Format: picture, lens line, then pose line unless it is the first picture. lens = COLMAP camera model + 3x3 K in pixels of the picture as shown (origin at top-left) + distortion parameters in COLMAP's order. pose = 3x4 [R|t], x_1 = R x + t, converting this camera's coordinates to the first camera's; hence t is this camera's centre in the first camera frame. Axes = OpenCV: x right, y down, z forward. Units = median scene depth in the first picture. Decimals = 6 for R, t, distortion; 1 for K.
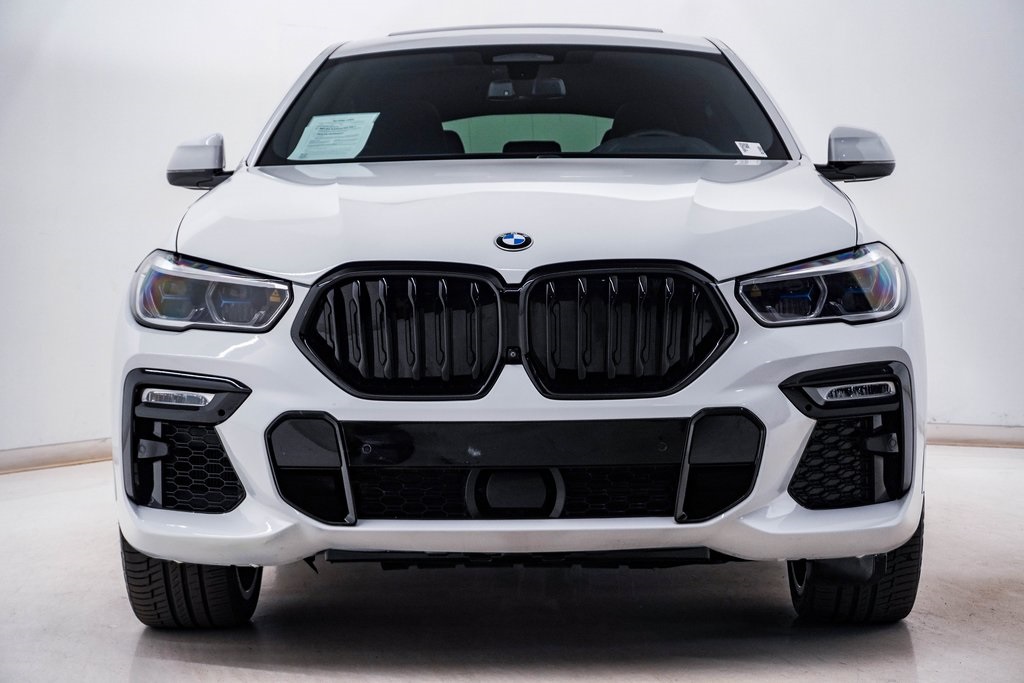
lens RADIAL K [[2171.3, 0, 512.0], [0, 2171.3, 341.5], [0, 0, 1]] dist [-0.009524, 0.253717]
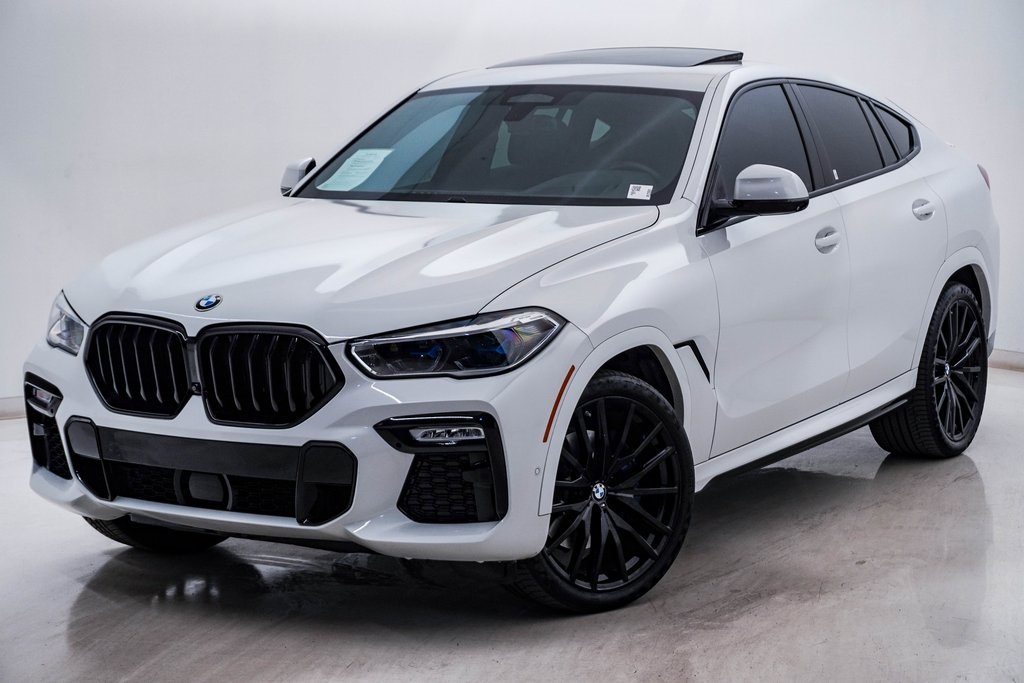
lens RADIAL K [[2181.7, 0, 512.0], [0, 2181.7, 341.5], [0, 0, 1]] dist [-0.010942, 0.236995]
pose [[0.864812, 0.067716, -0.497509, 0.830466], [-0.022996, 0.995166, 0.095478, -0.154439], [0.501569, -0.071129, 0.862189, -0.066452]]
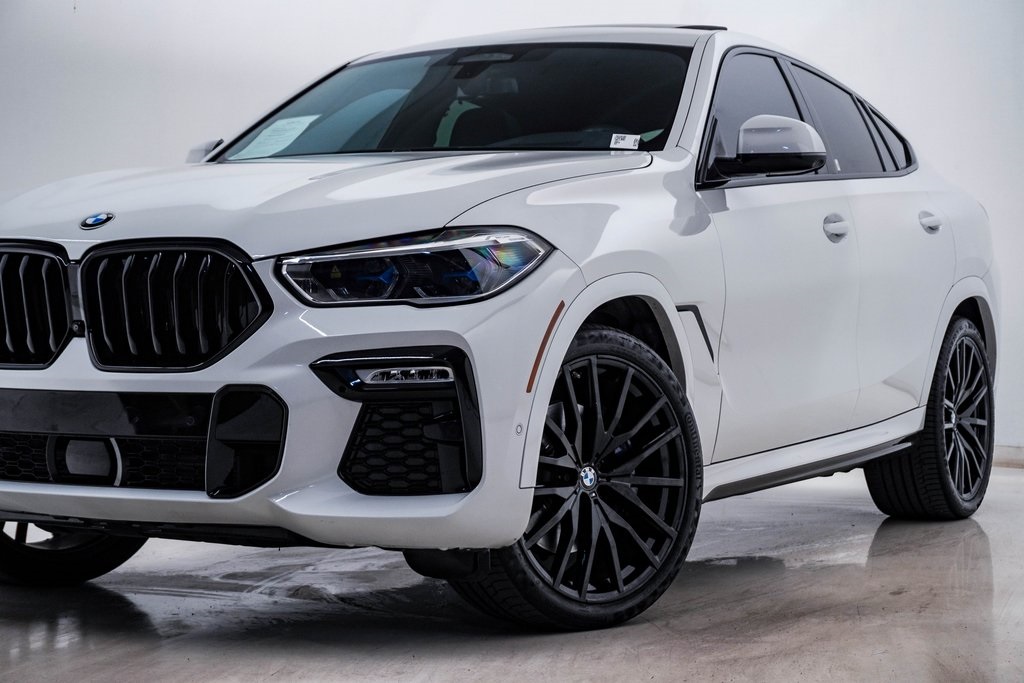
lens RADIAL K [[2171.3, 0, 512.0], [0, 2171.3, 341.5], [0, 0, 1]] dist [-0.009524, 0.253717]
pose [[0.892328, 0.023044, -0.450798, 0.651735], [-0.033082, 0.999349, -0.014399, 0.020573], [0.450173, 0.027762, 0.892510, 0.155484]]
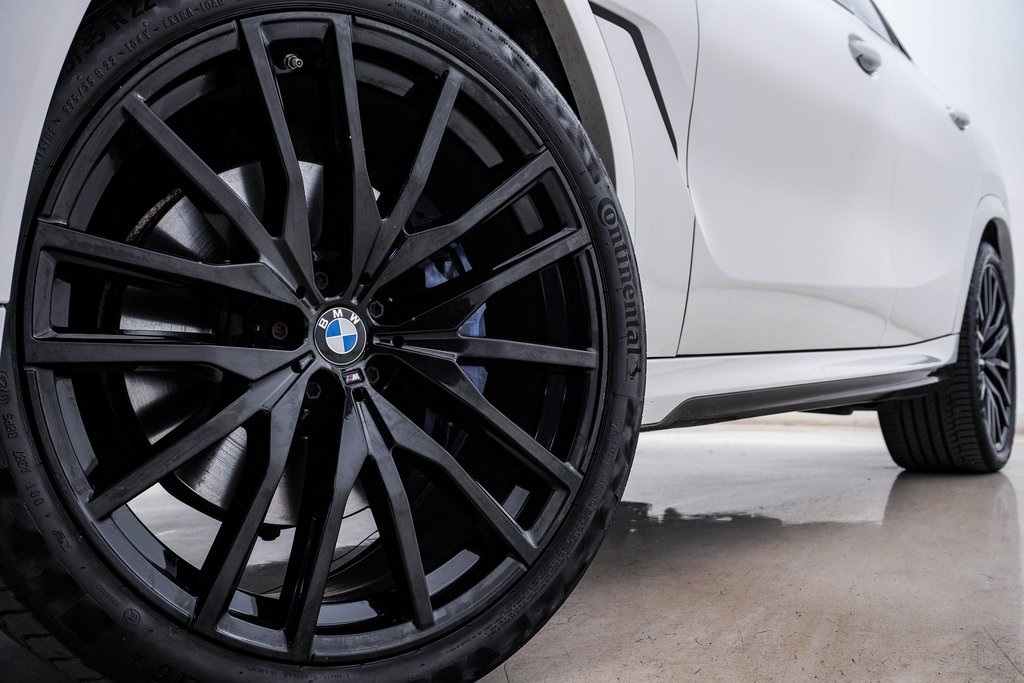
lens RADIAL K [[1107.2, 0, 512.0], [0, 1107.2, 341.5], [0, 0, 1]] dist [0.006237, 0.007008]
pose [[0.846763, -0.008447, -0.531903, 0.340986], [-0.027731, 0.997813, -0.059994, 0.085989], [0.531247, 0.065551, 0.844677, 0.982760]]
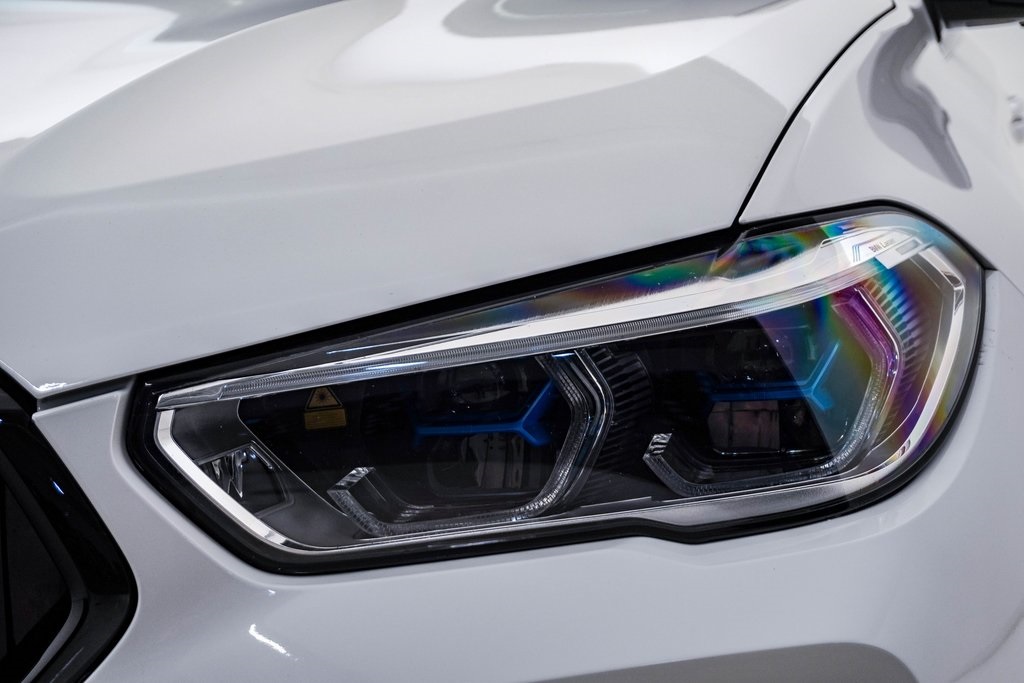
lens RADIAL K [[2190.1, 0, 512.0], [0, 2190.1, 341.5], [0, 0, 1]] dist [-0.008842, 0.092900]
pose [[0.979845, 0.003305, -0.199734, 0.192597], [0.006145, 0.998891, 0.046674, -0.044640], [0.199667, -0.046961, 0.978738, 0.769467]]
